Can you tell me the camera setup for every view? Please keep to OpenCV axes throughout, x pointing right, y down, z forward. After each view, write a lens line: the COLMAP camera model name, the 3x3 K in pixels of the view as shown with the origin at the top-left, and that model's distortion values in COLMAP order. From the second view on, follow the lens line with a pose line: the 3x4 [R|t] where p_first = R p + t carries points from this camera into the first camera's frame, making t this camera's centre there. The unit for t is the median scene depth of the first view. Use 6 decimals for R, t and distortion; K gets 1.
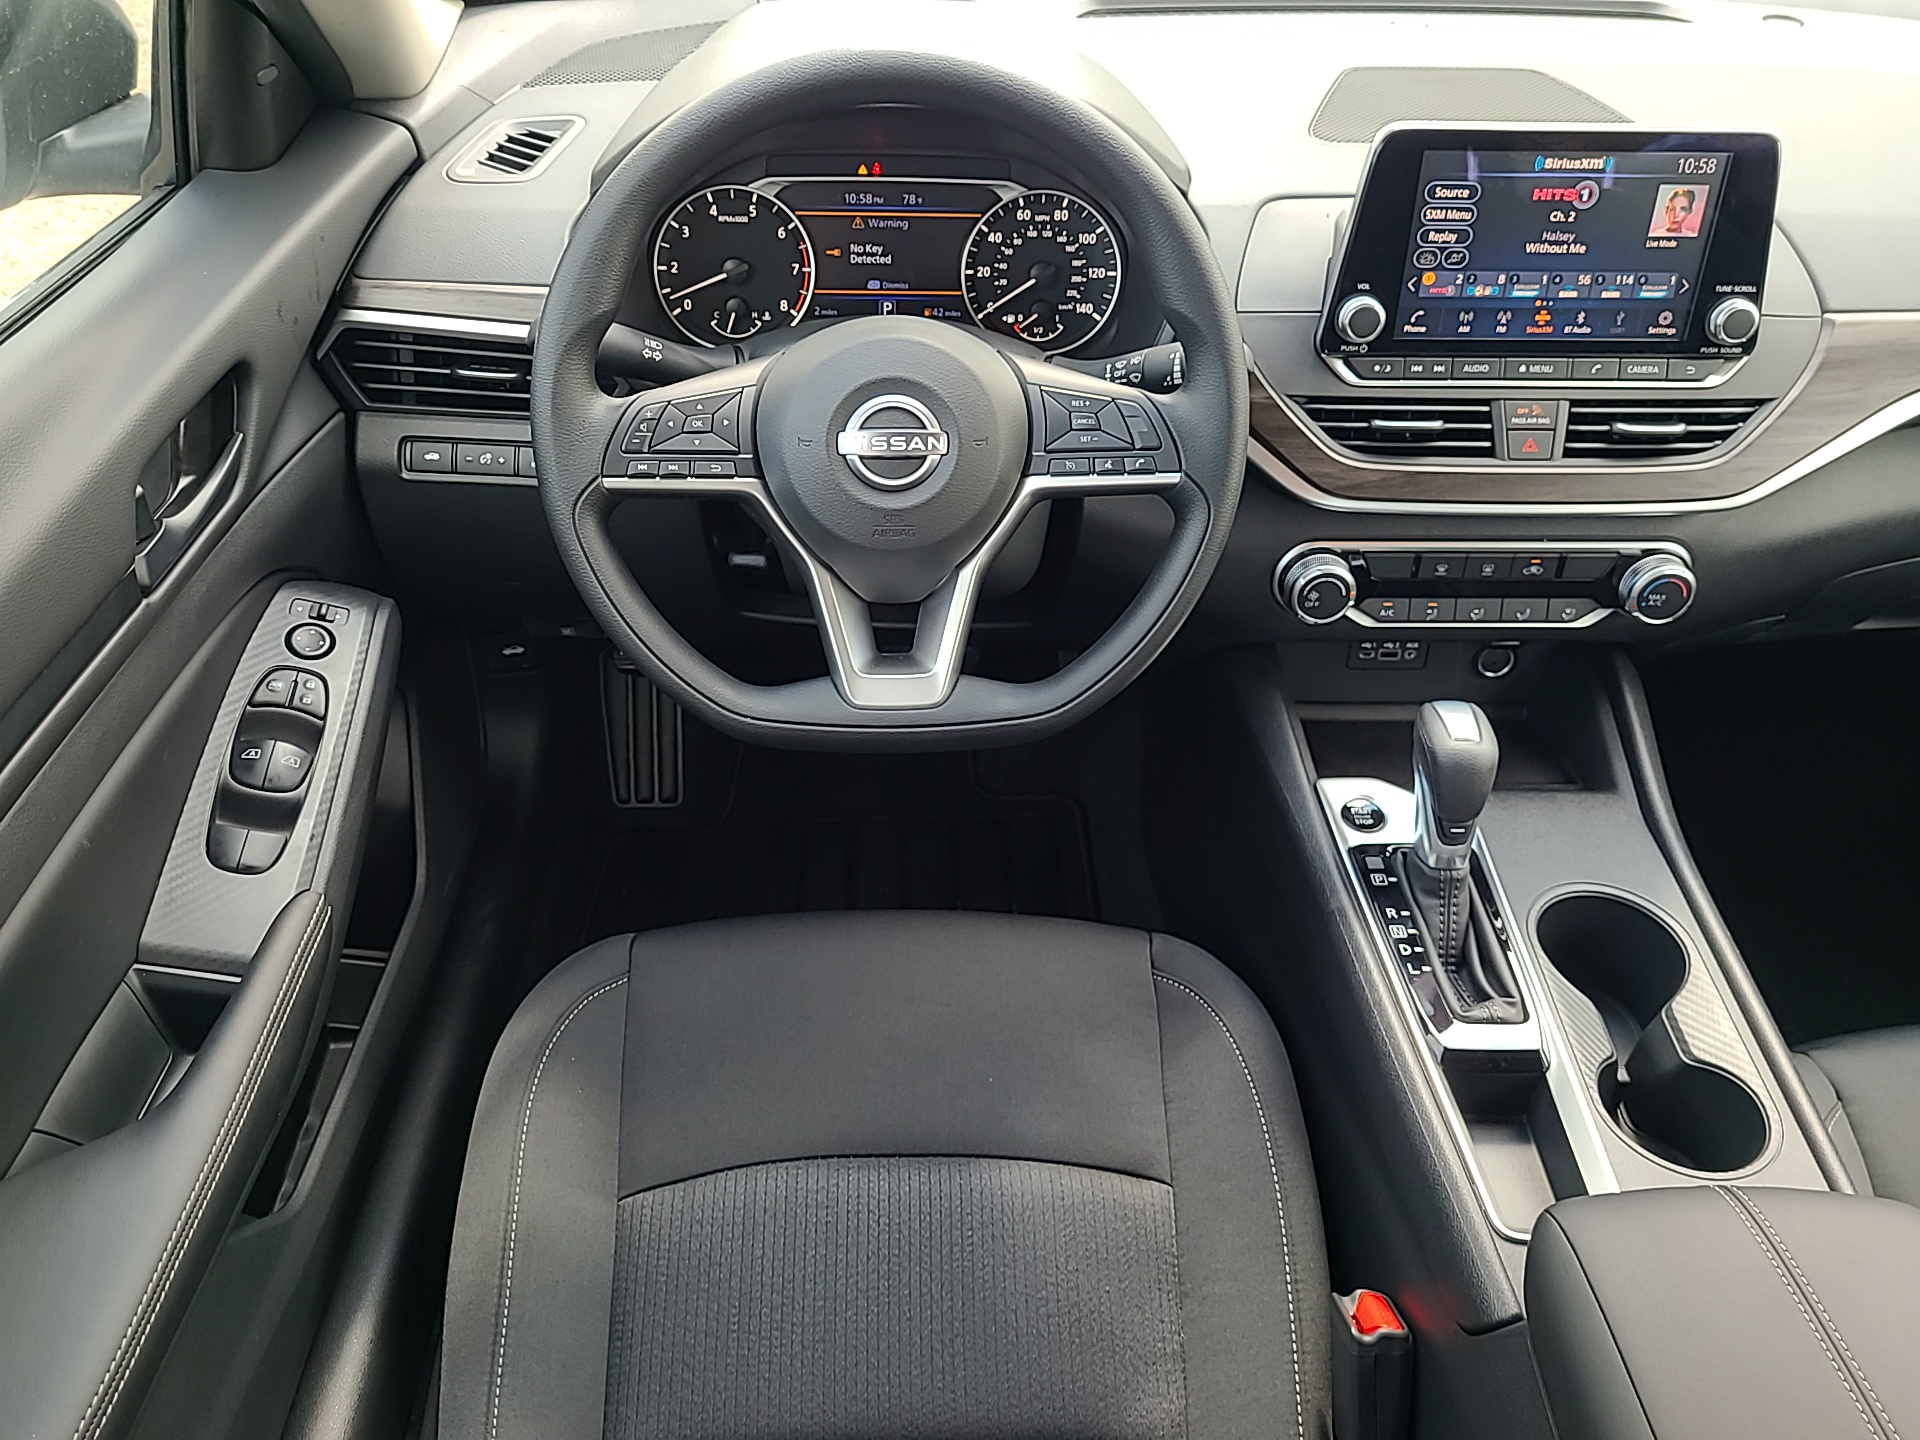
lens RADIAL K [[1582.7, 0, 936.6], [0, 1582.7, 739.2], [0, 0, 1]] dist [0.014159, -0.007901]
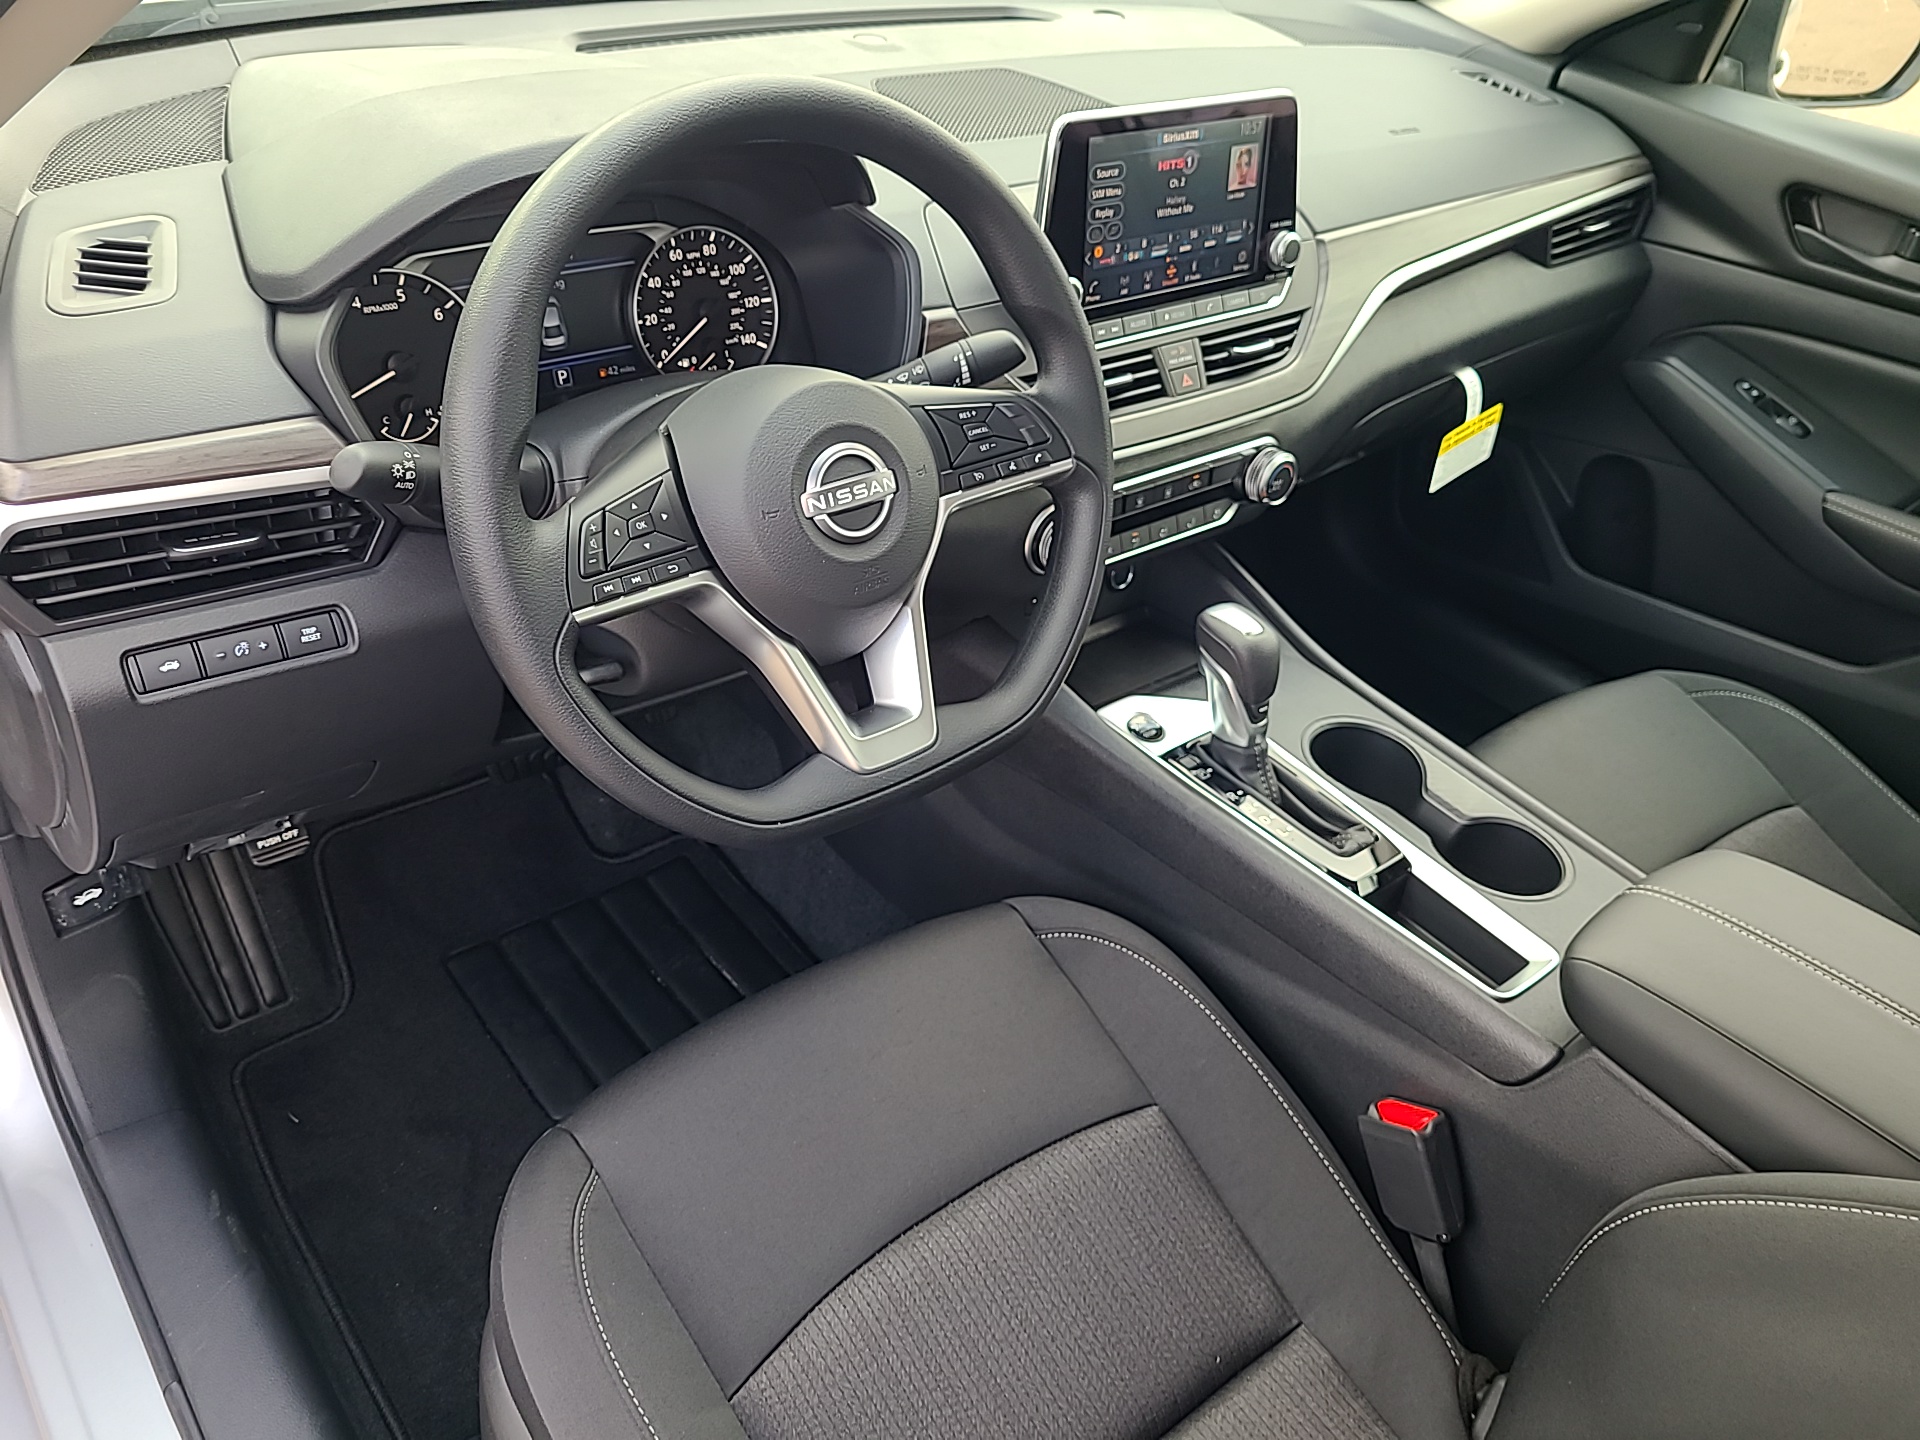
lens RADIAL K [[1470.2, 0, 960.0], [0, 1470.2, 720.0], [0, 0, 1]] dist [0.025401, -0.037921]
pose [[0.788706, -0.312861, 0.529208, -0.393828], [0.315042, 0.944888, 0.089081, -0.094693], [-0.527913, 0.096464, 0.843803, 0.191529]]
